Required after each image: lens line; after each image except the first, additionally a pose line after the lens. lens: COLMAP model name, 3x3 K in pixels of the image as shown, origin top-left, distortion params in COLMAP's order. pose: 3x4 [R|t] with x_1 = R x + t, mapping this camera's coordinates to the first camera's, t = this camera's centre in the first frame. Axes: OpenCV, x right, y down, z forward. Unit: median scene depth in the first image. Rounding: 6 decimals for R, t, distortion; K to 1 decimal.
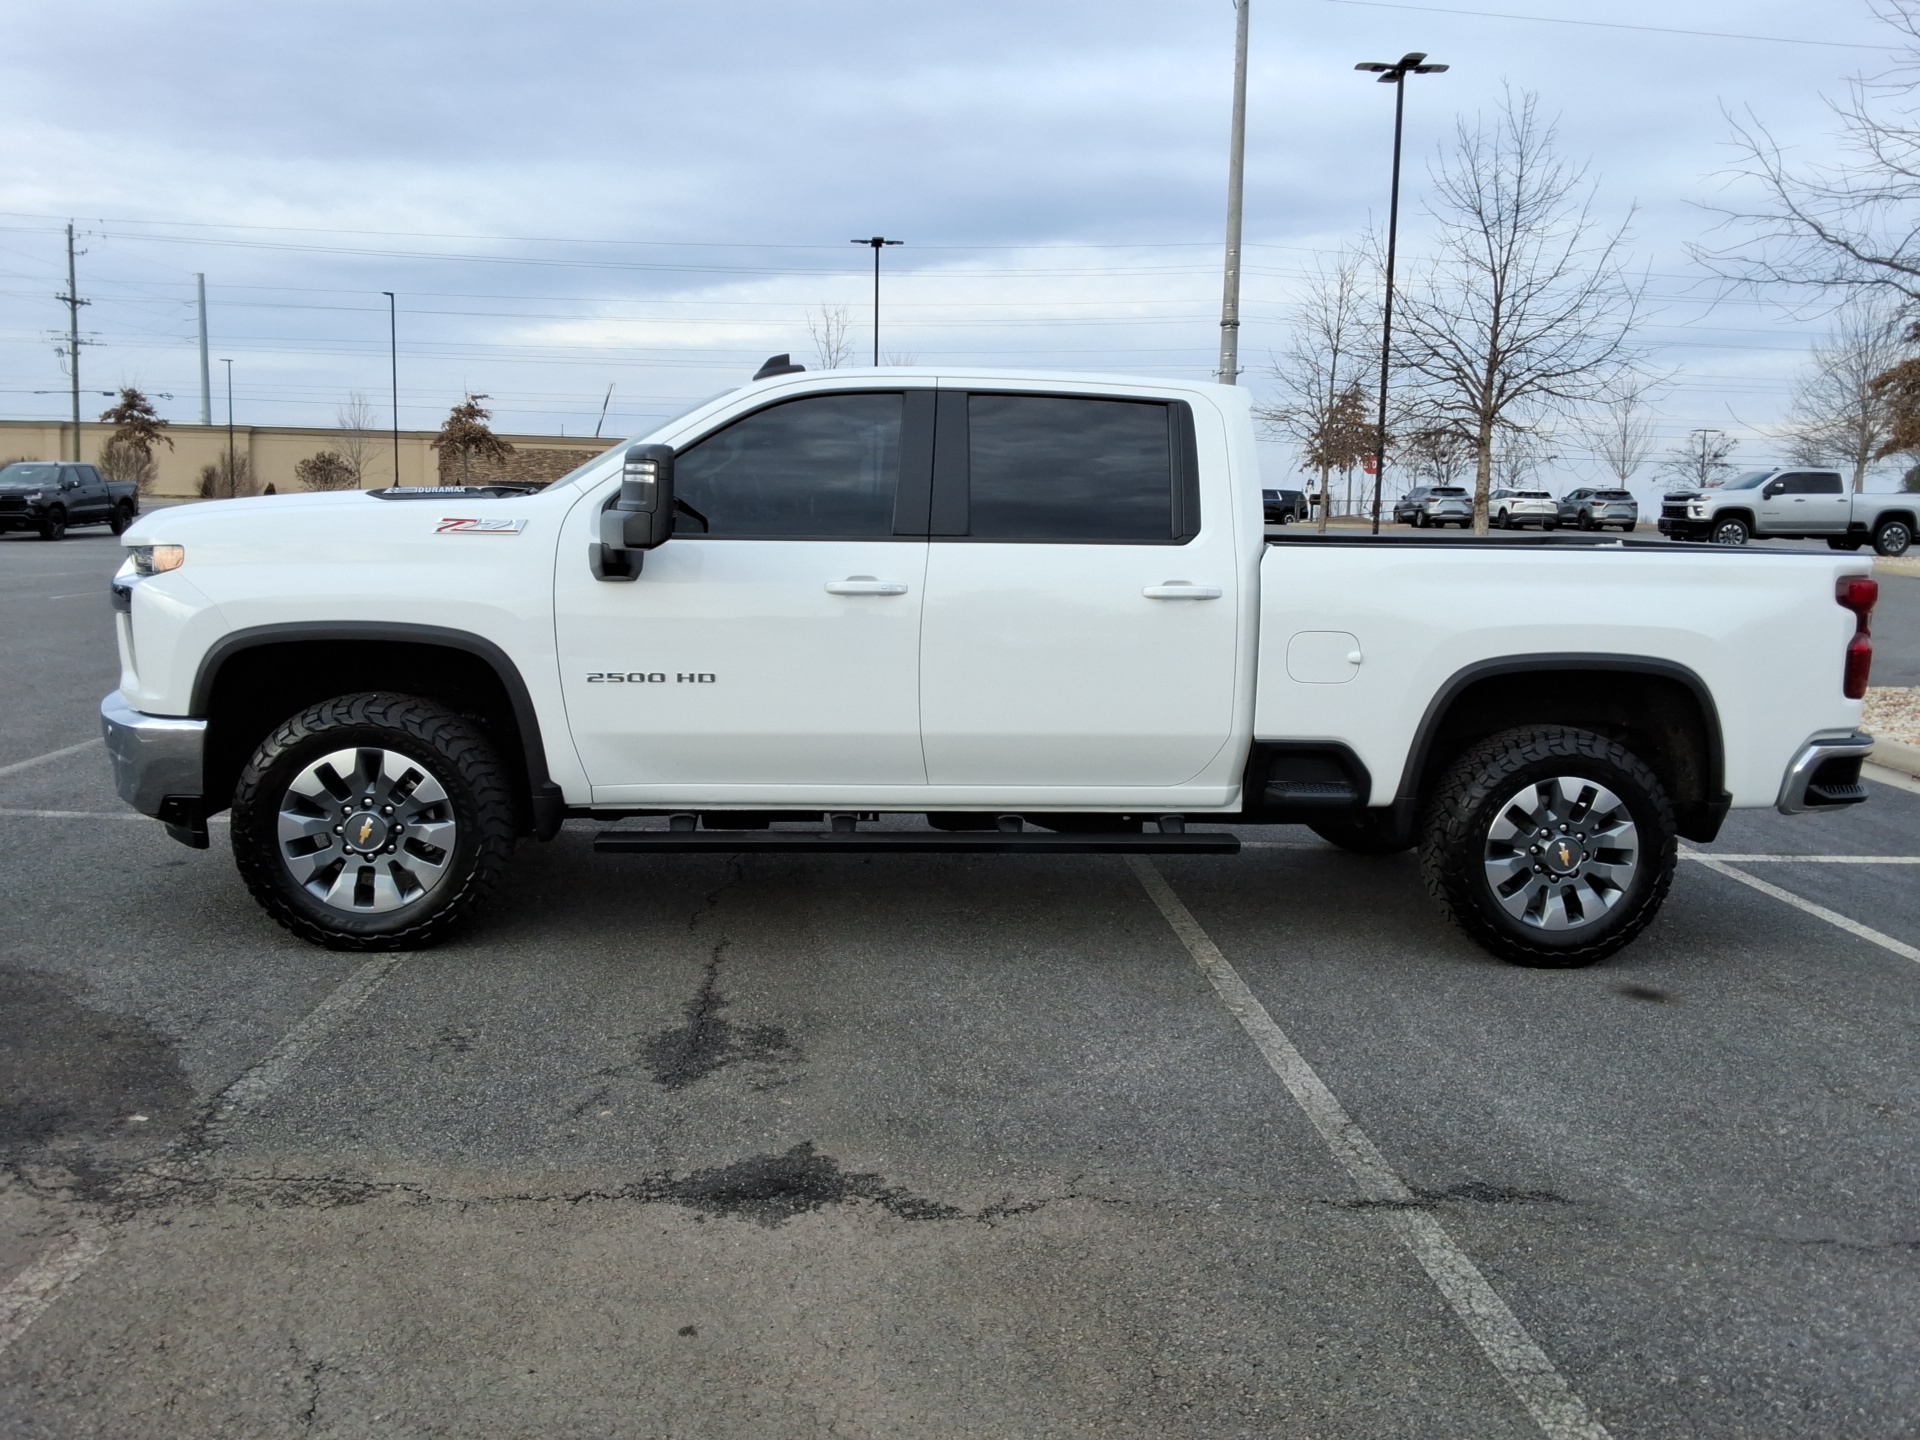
lens RADIAL K [[1540.4, 0, 962.3], [0, 1540.4, 716.6], [0, 0, 1]] dist [0.085731, -0.122203]
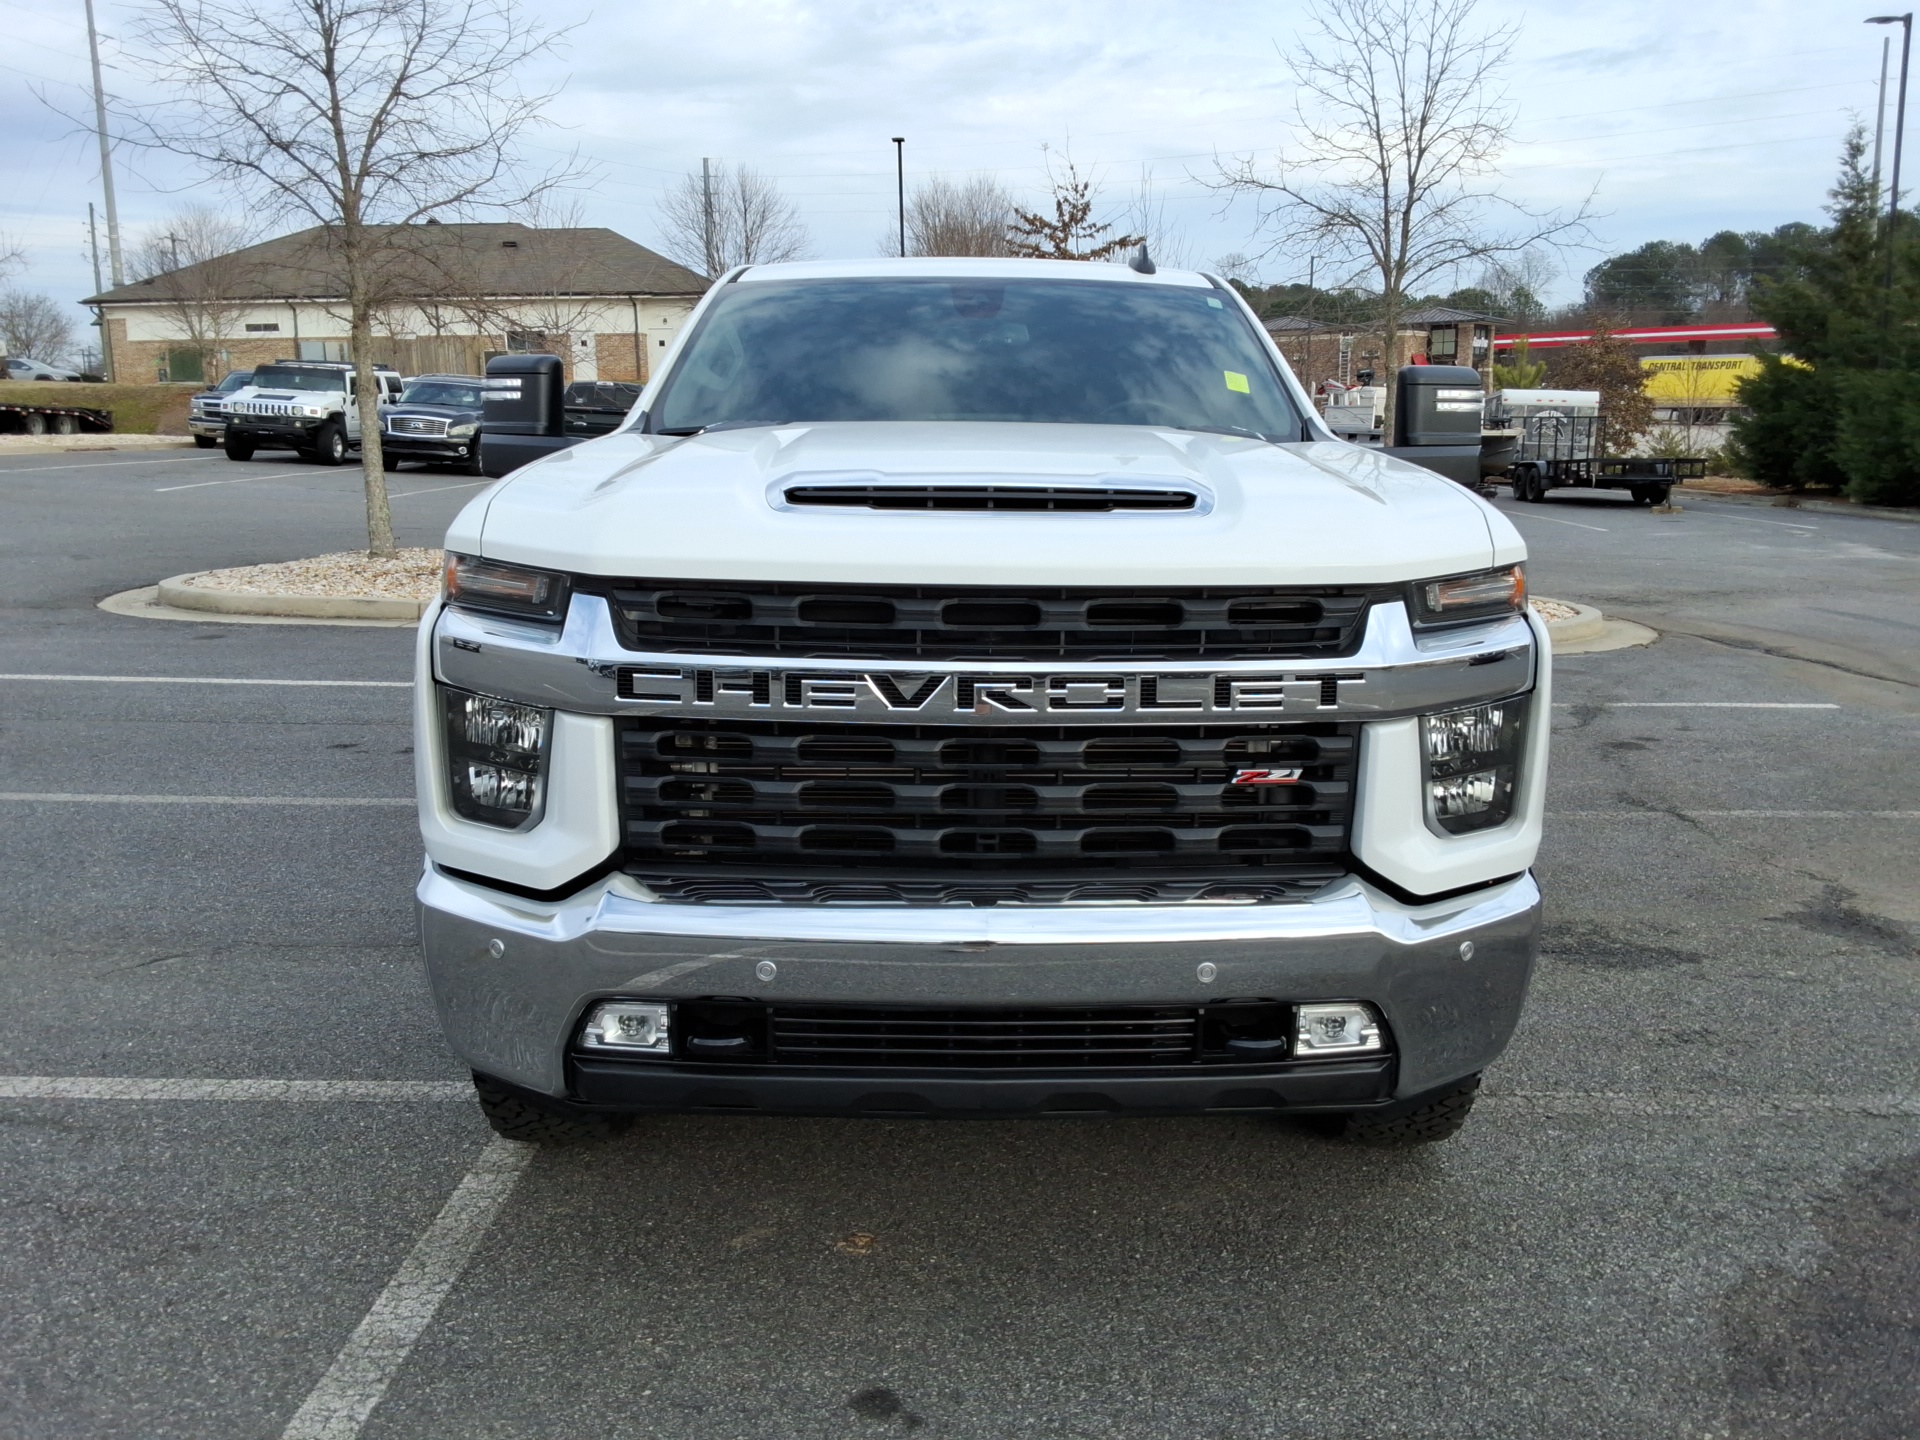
lens RADIAL K [[1540.4, 0, 964.5], [0, 1540.4, 724.3], [0, 0, 1]] dist [0.085731, -0.122203]
pose [[0.071980, -0.217332, 0.973440, -0.230727], [0.129297, 0.969770, 0.206952, -0.040812], [-0.988990, 0.110967, 0.097905, 0.250432]]
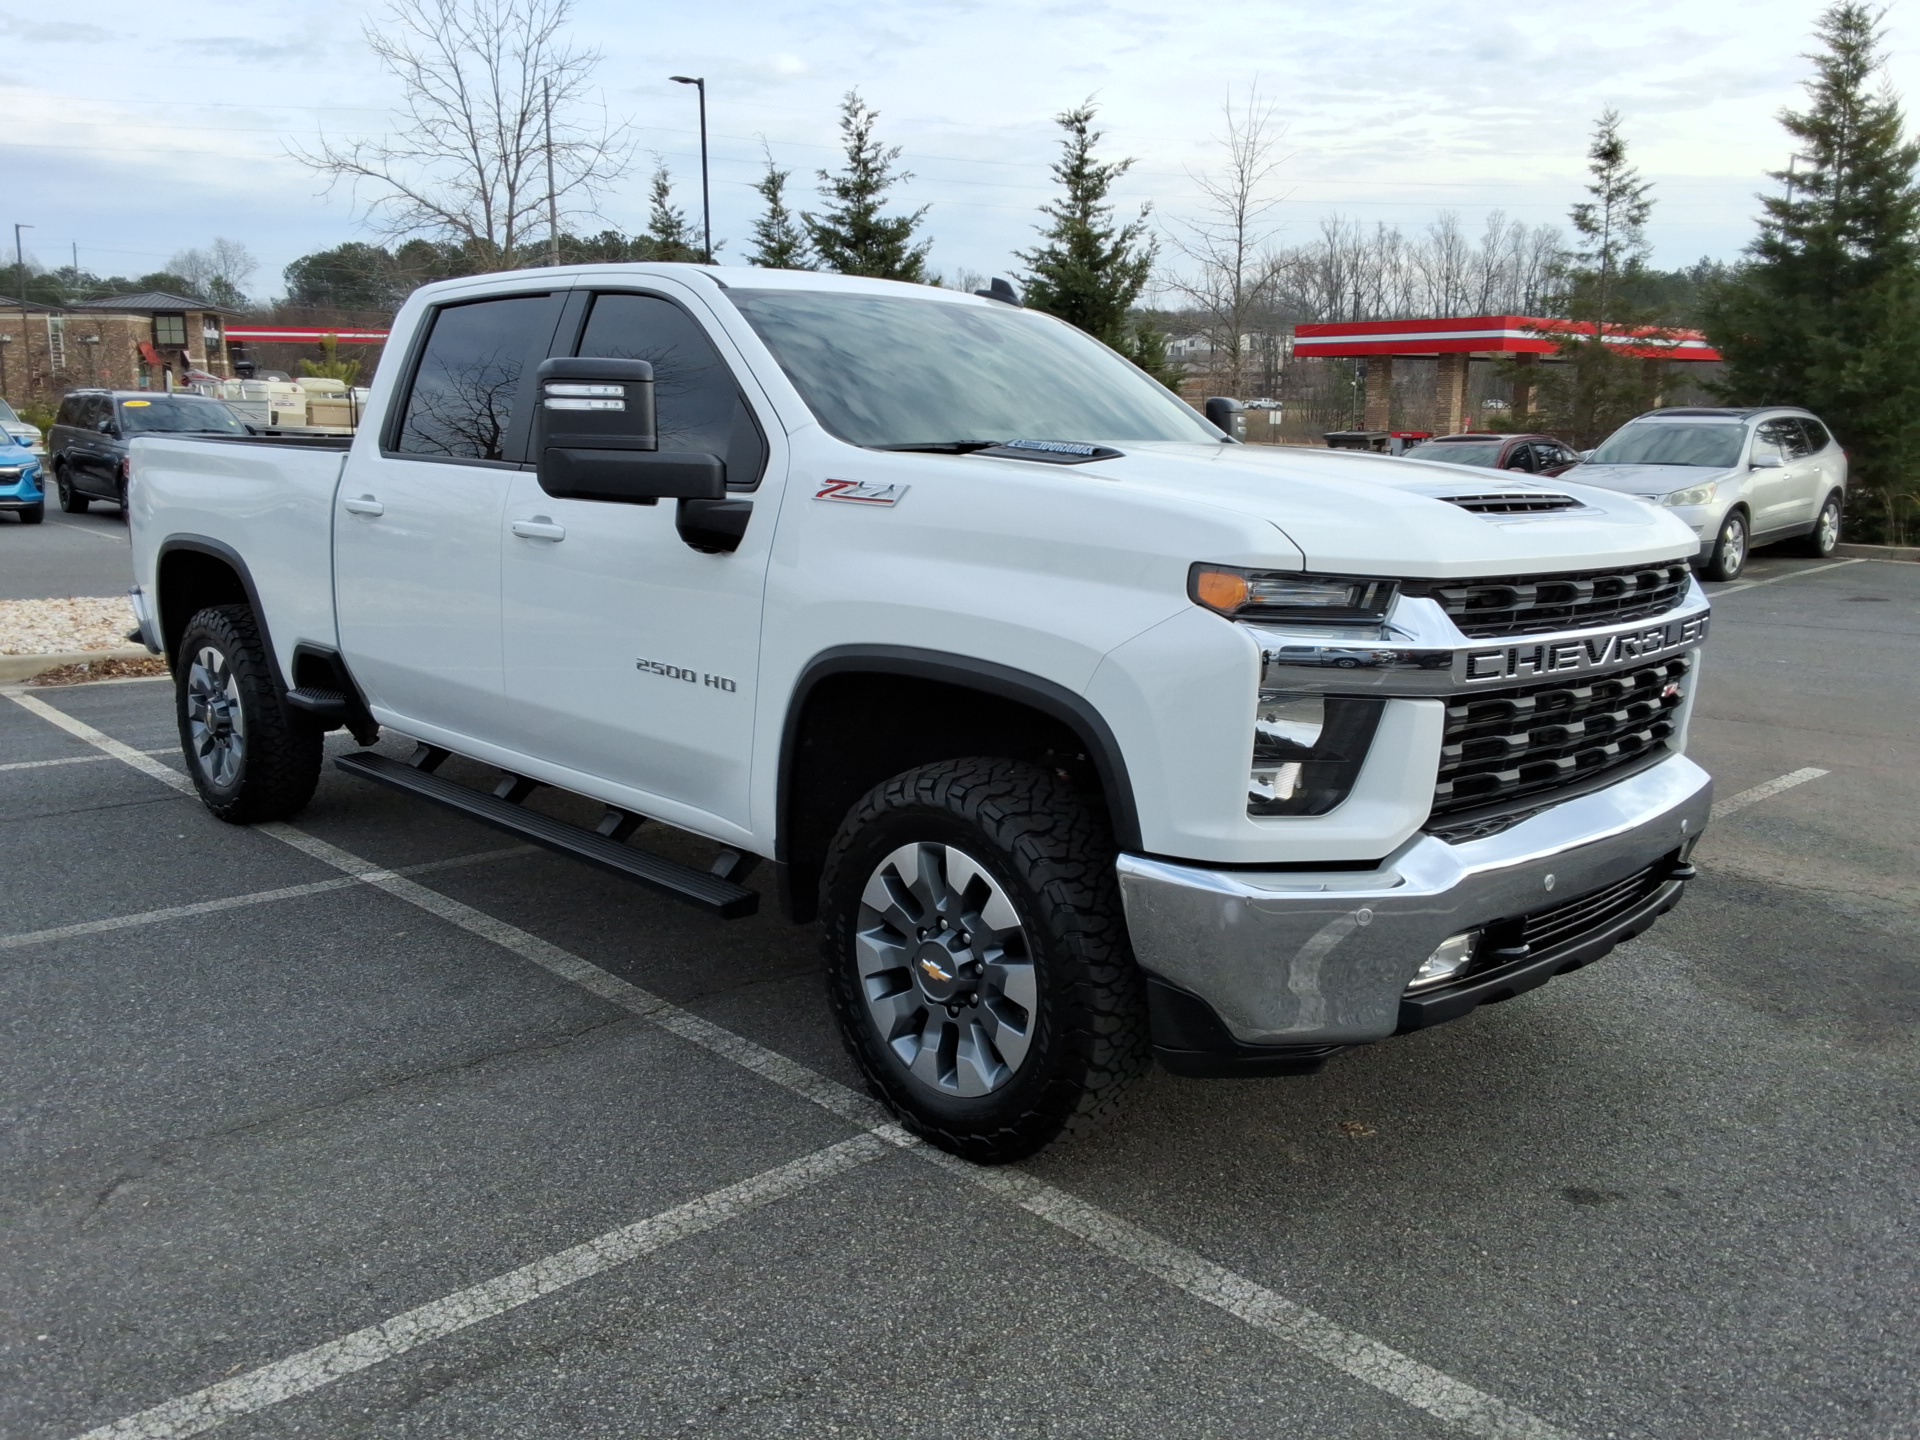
lens RADIAL K [[1540.4, 0, 955.4], [0, 1540.4, 718.9], [0, 0, 1]] dist [0.085731, -0.122203]
pose [[-0.645965, -0.175935, 0.742817, -0.197488], [0.067498, 0.956104, 0.285148, -0.059096], [-0.760377, 0.234334, -0.605734, 0.389667]]
